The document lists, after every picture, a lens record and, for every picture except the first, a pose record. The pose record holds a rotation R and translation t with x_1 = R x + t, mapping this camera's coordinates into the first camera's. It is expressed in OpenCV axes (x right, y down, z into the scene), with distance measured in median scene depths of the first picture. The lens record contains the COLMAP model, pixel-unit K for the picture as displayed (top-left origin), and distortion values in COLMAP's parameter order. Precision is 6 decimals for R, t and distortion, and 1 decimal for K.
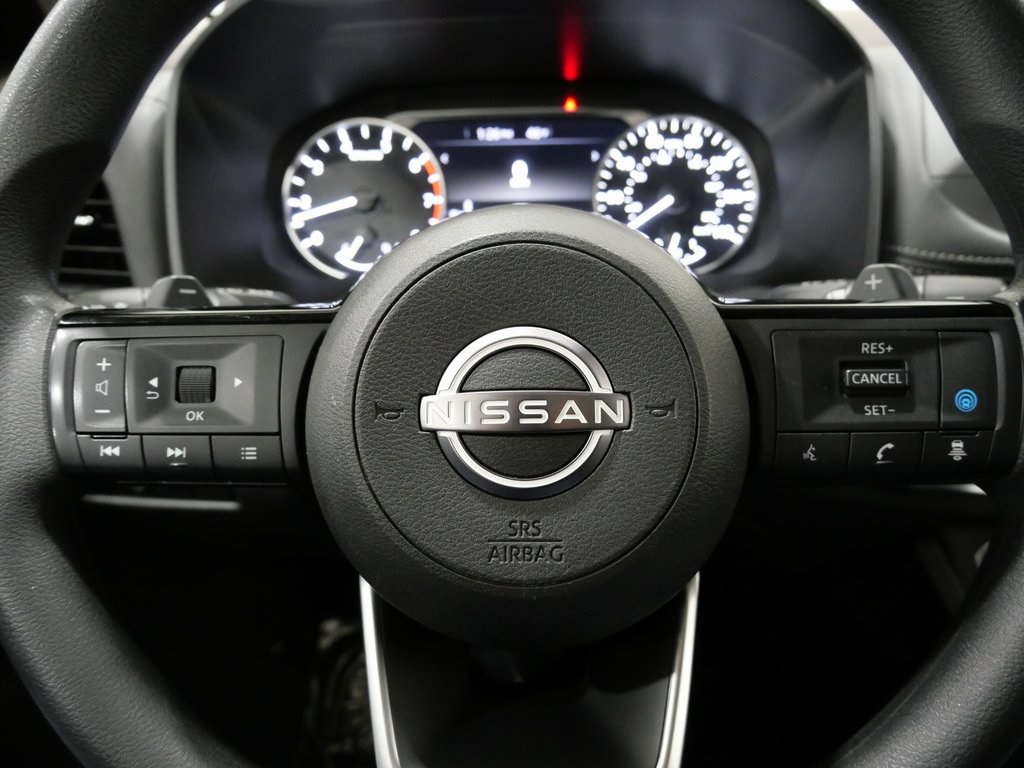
lens RADIAL K [[755.9, 0, 469.0], [0, 755.9, 360.2], [0, 0, 1]] dist [-0.053953, -0.006204]
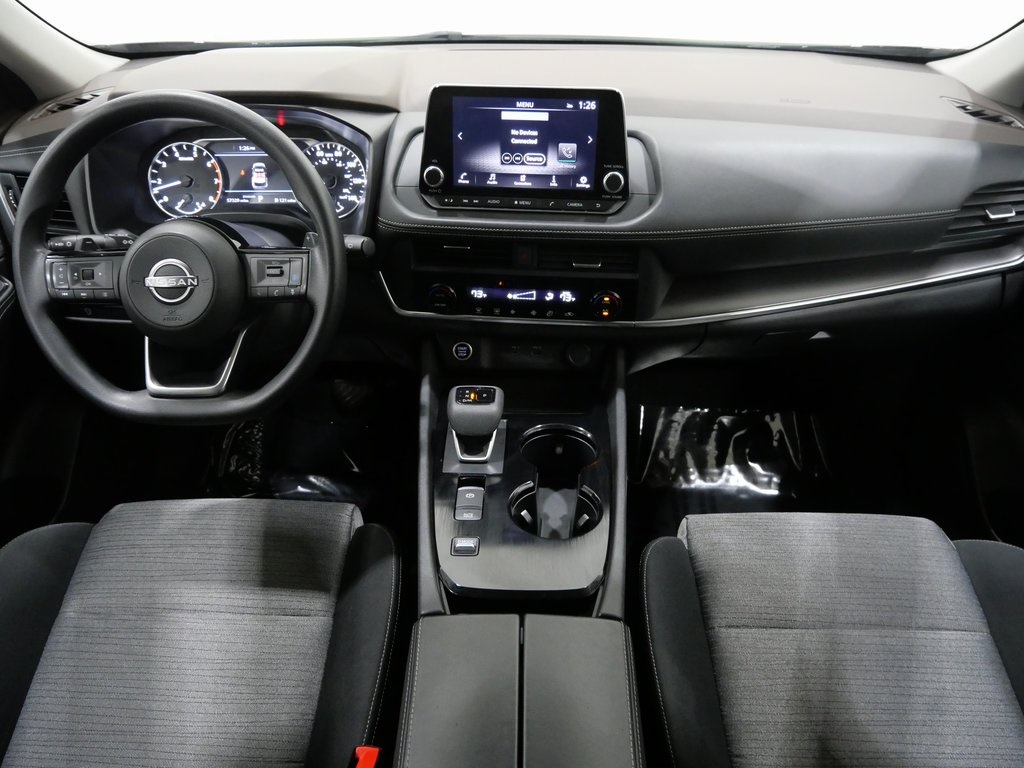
lens RADIAL K [[755.9, 0, 515.3], [0, 755.9, 390.9], [0, 0, 1]] dist [-0.053953, -0.006204]
pose [[0.998867, -0.000591, 0.047580, 0.698030], [-0.009496, 0.977334, 0.211489, -0.089261], [-0.046627, -0.211702, 0.976221, -1.232369]]
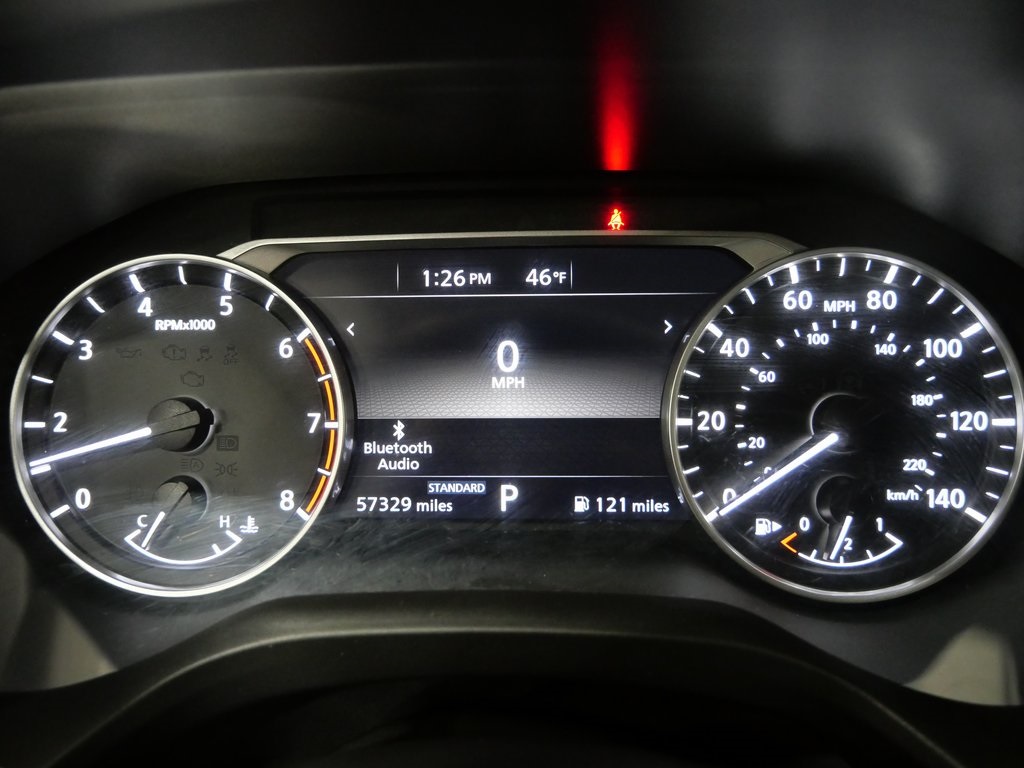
lens RADIAL K [[843.9, 0, 506.6], [0, 843.9, 389.2], [0, 0, 1]] dist [-0.020549, 0.006613]
pose [[0.999994, -0.002993, 0.001674, 0.066758], [0.002992, 0.999995, 0.000579, -0.237553], [-0.001676, -0.000574, 0.999998, 0.481734]]
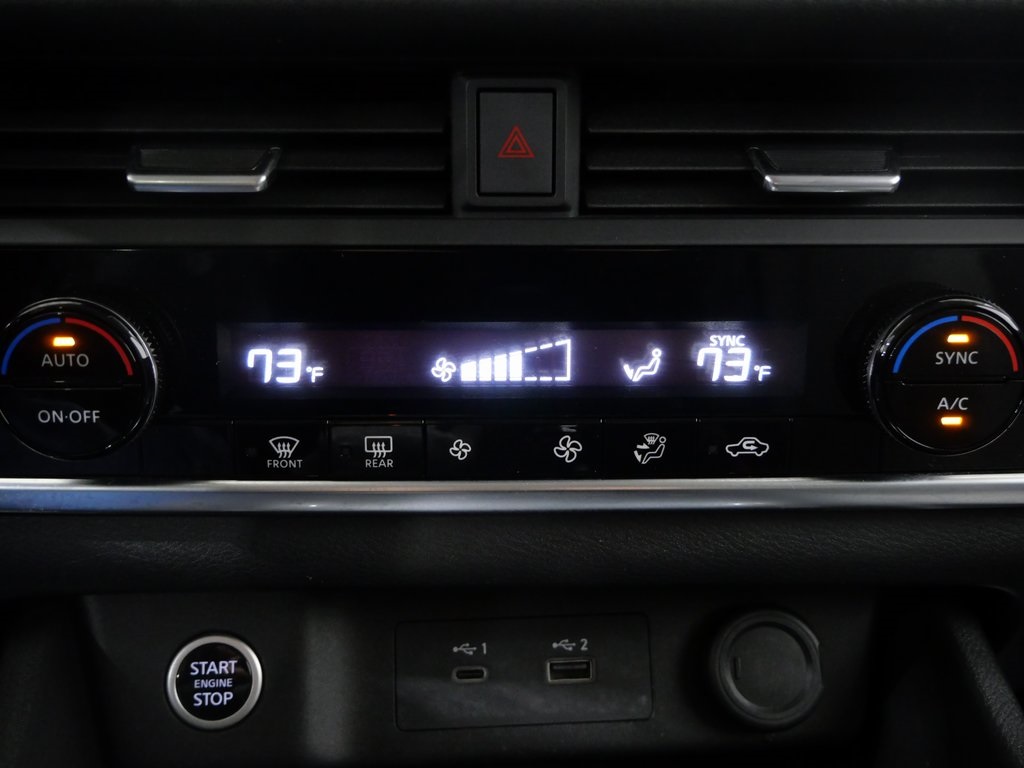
lens RADIAL K [[1077.6, 0, 508.1], [0, 1077.6, 381.3], [0, 0, 1]] dist [0.008838, 0.000000]
pose [[0.990044, -0.012993, 0.140157, 0.733406], [0.033364, 0.989016, -0.143992, 0.177047], [-0.136747, 0.147234, 0.979603, 0.219756]]
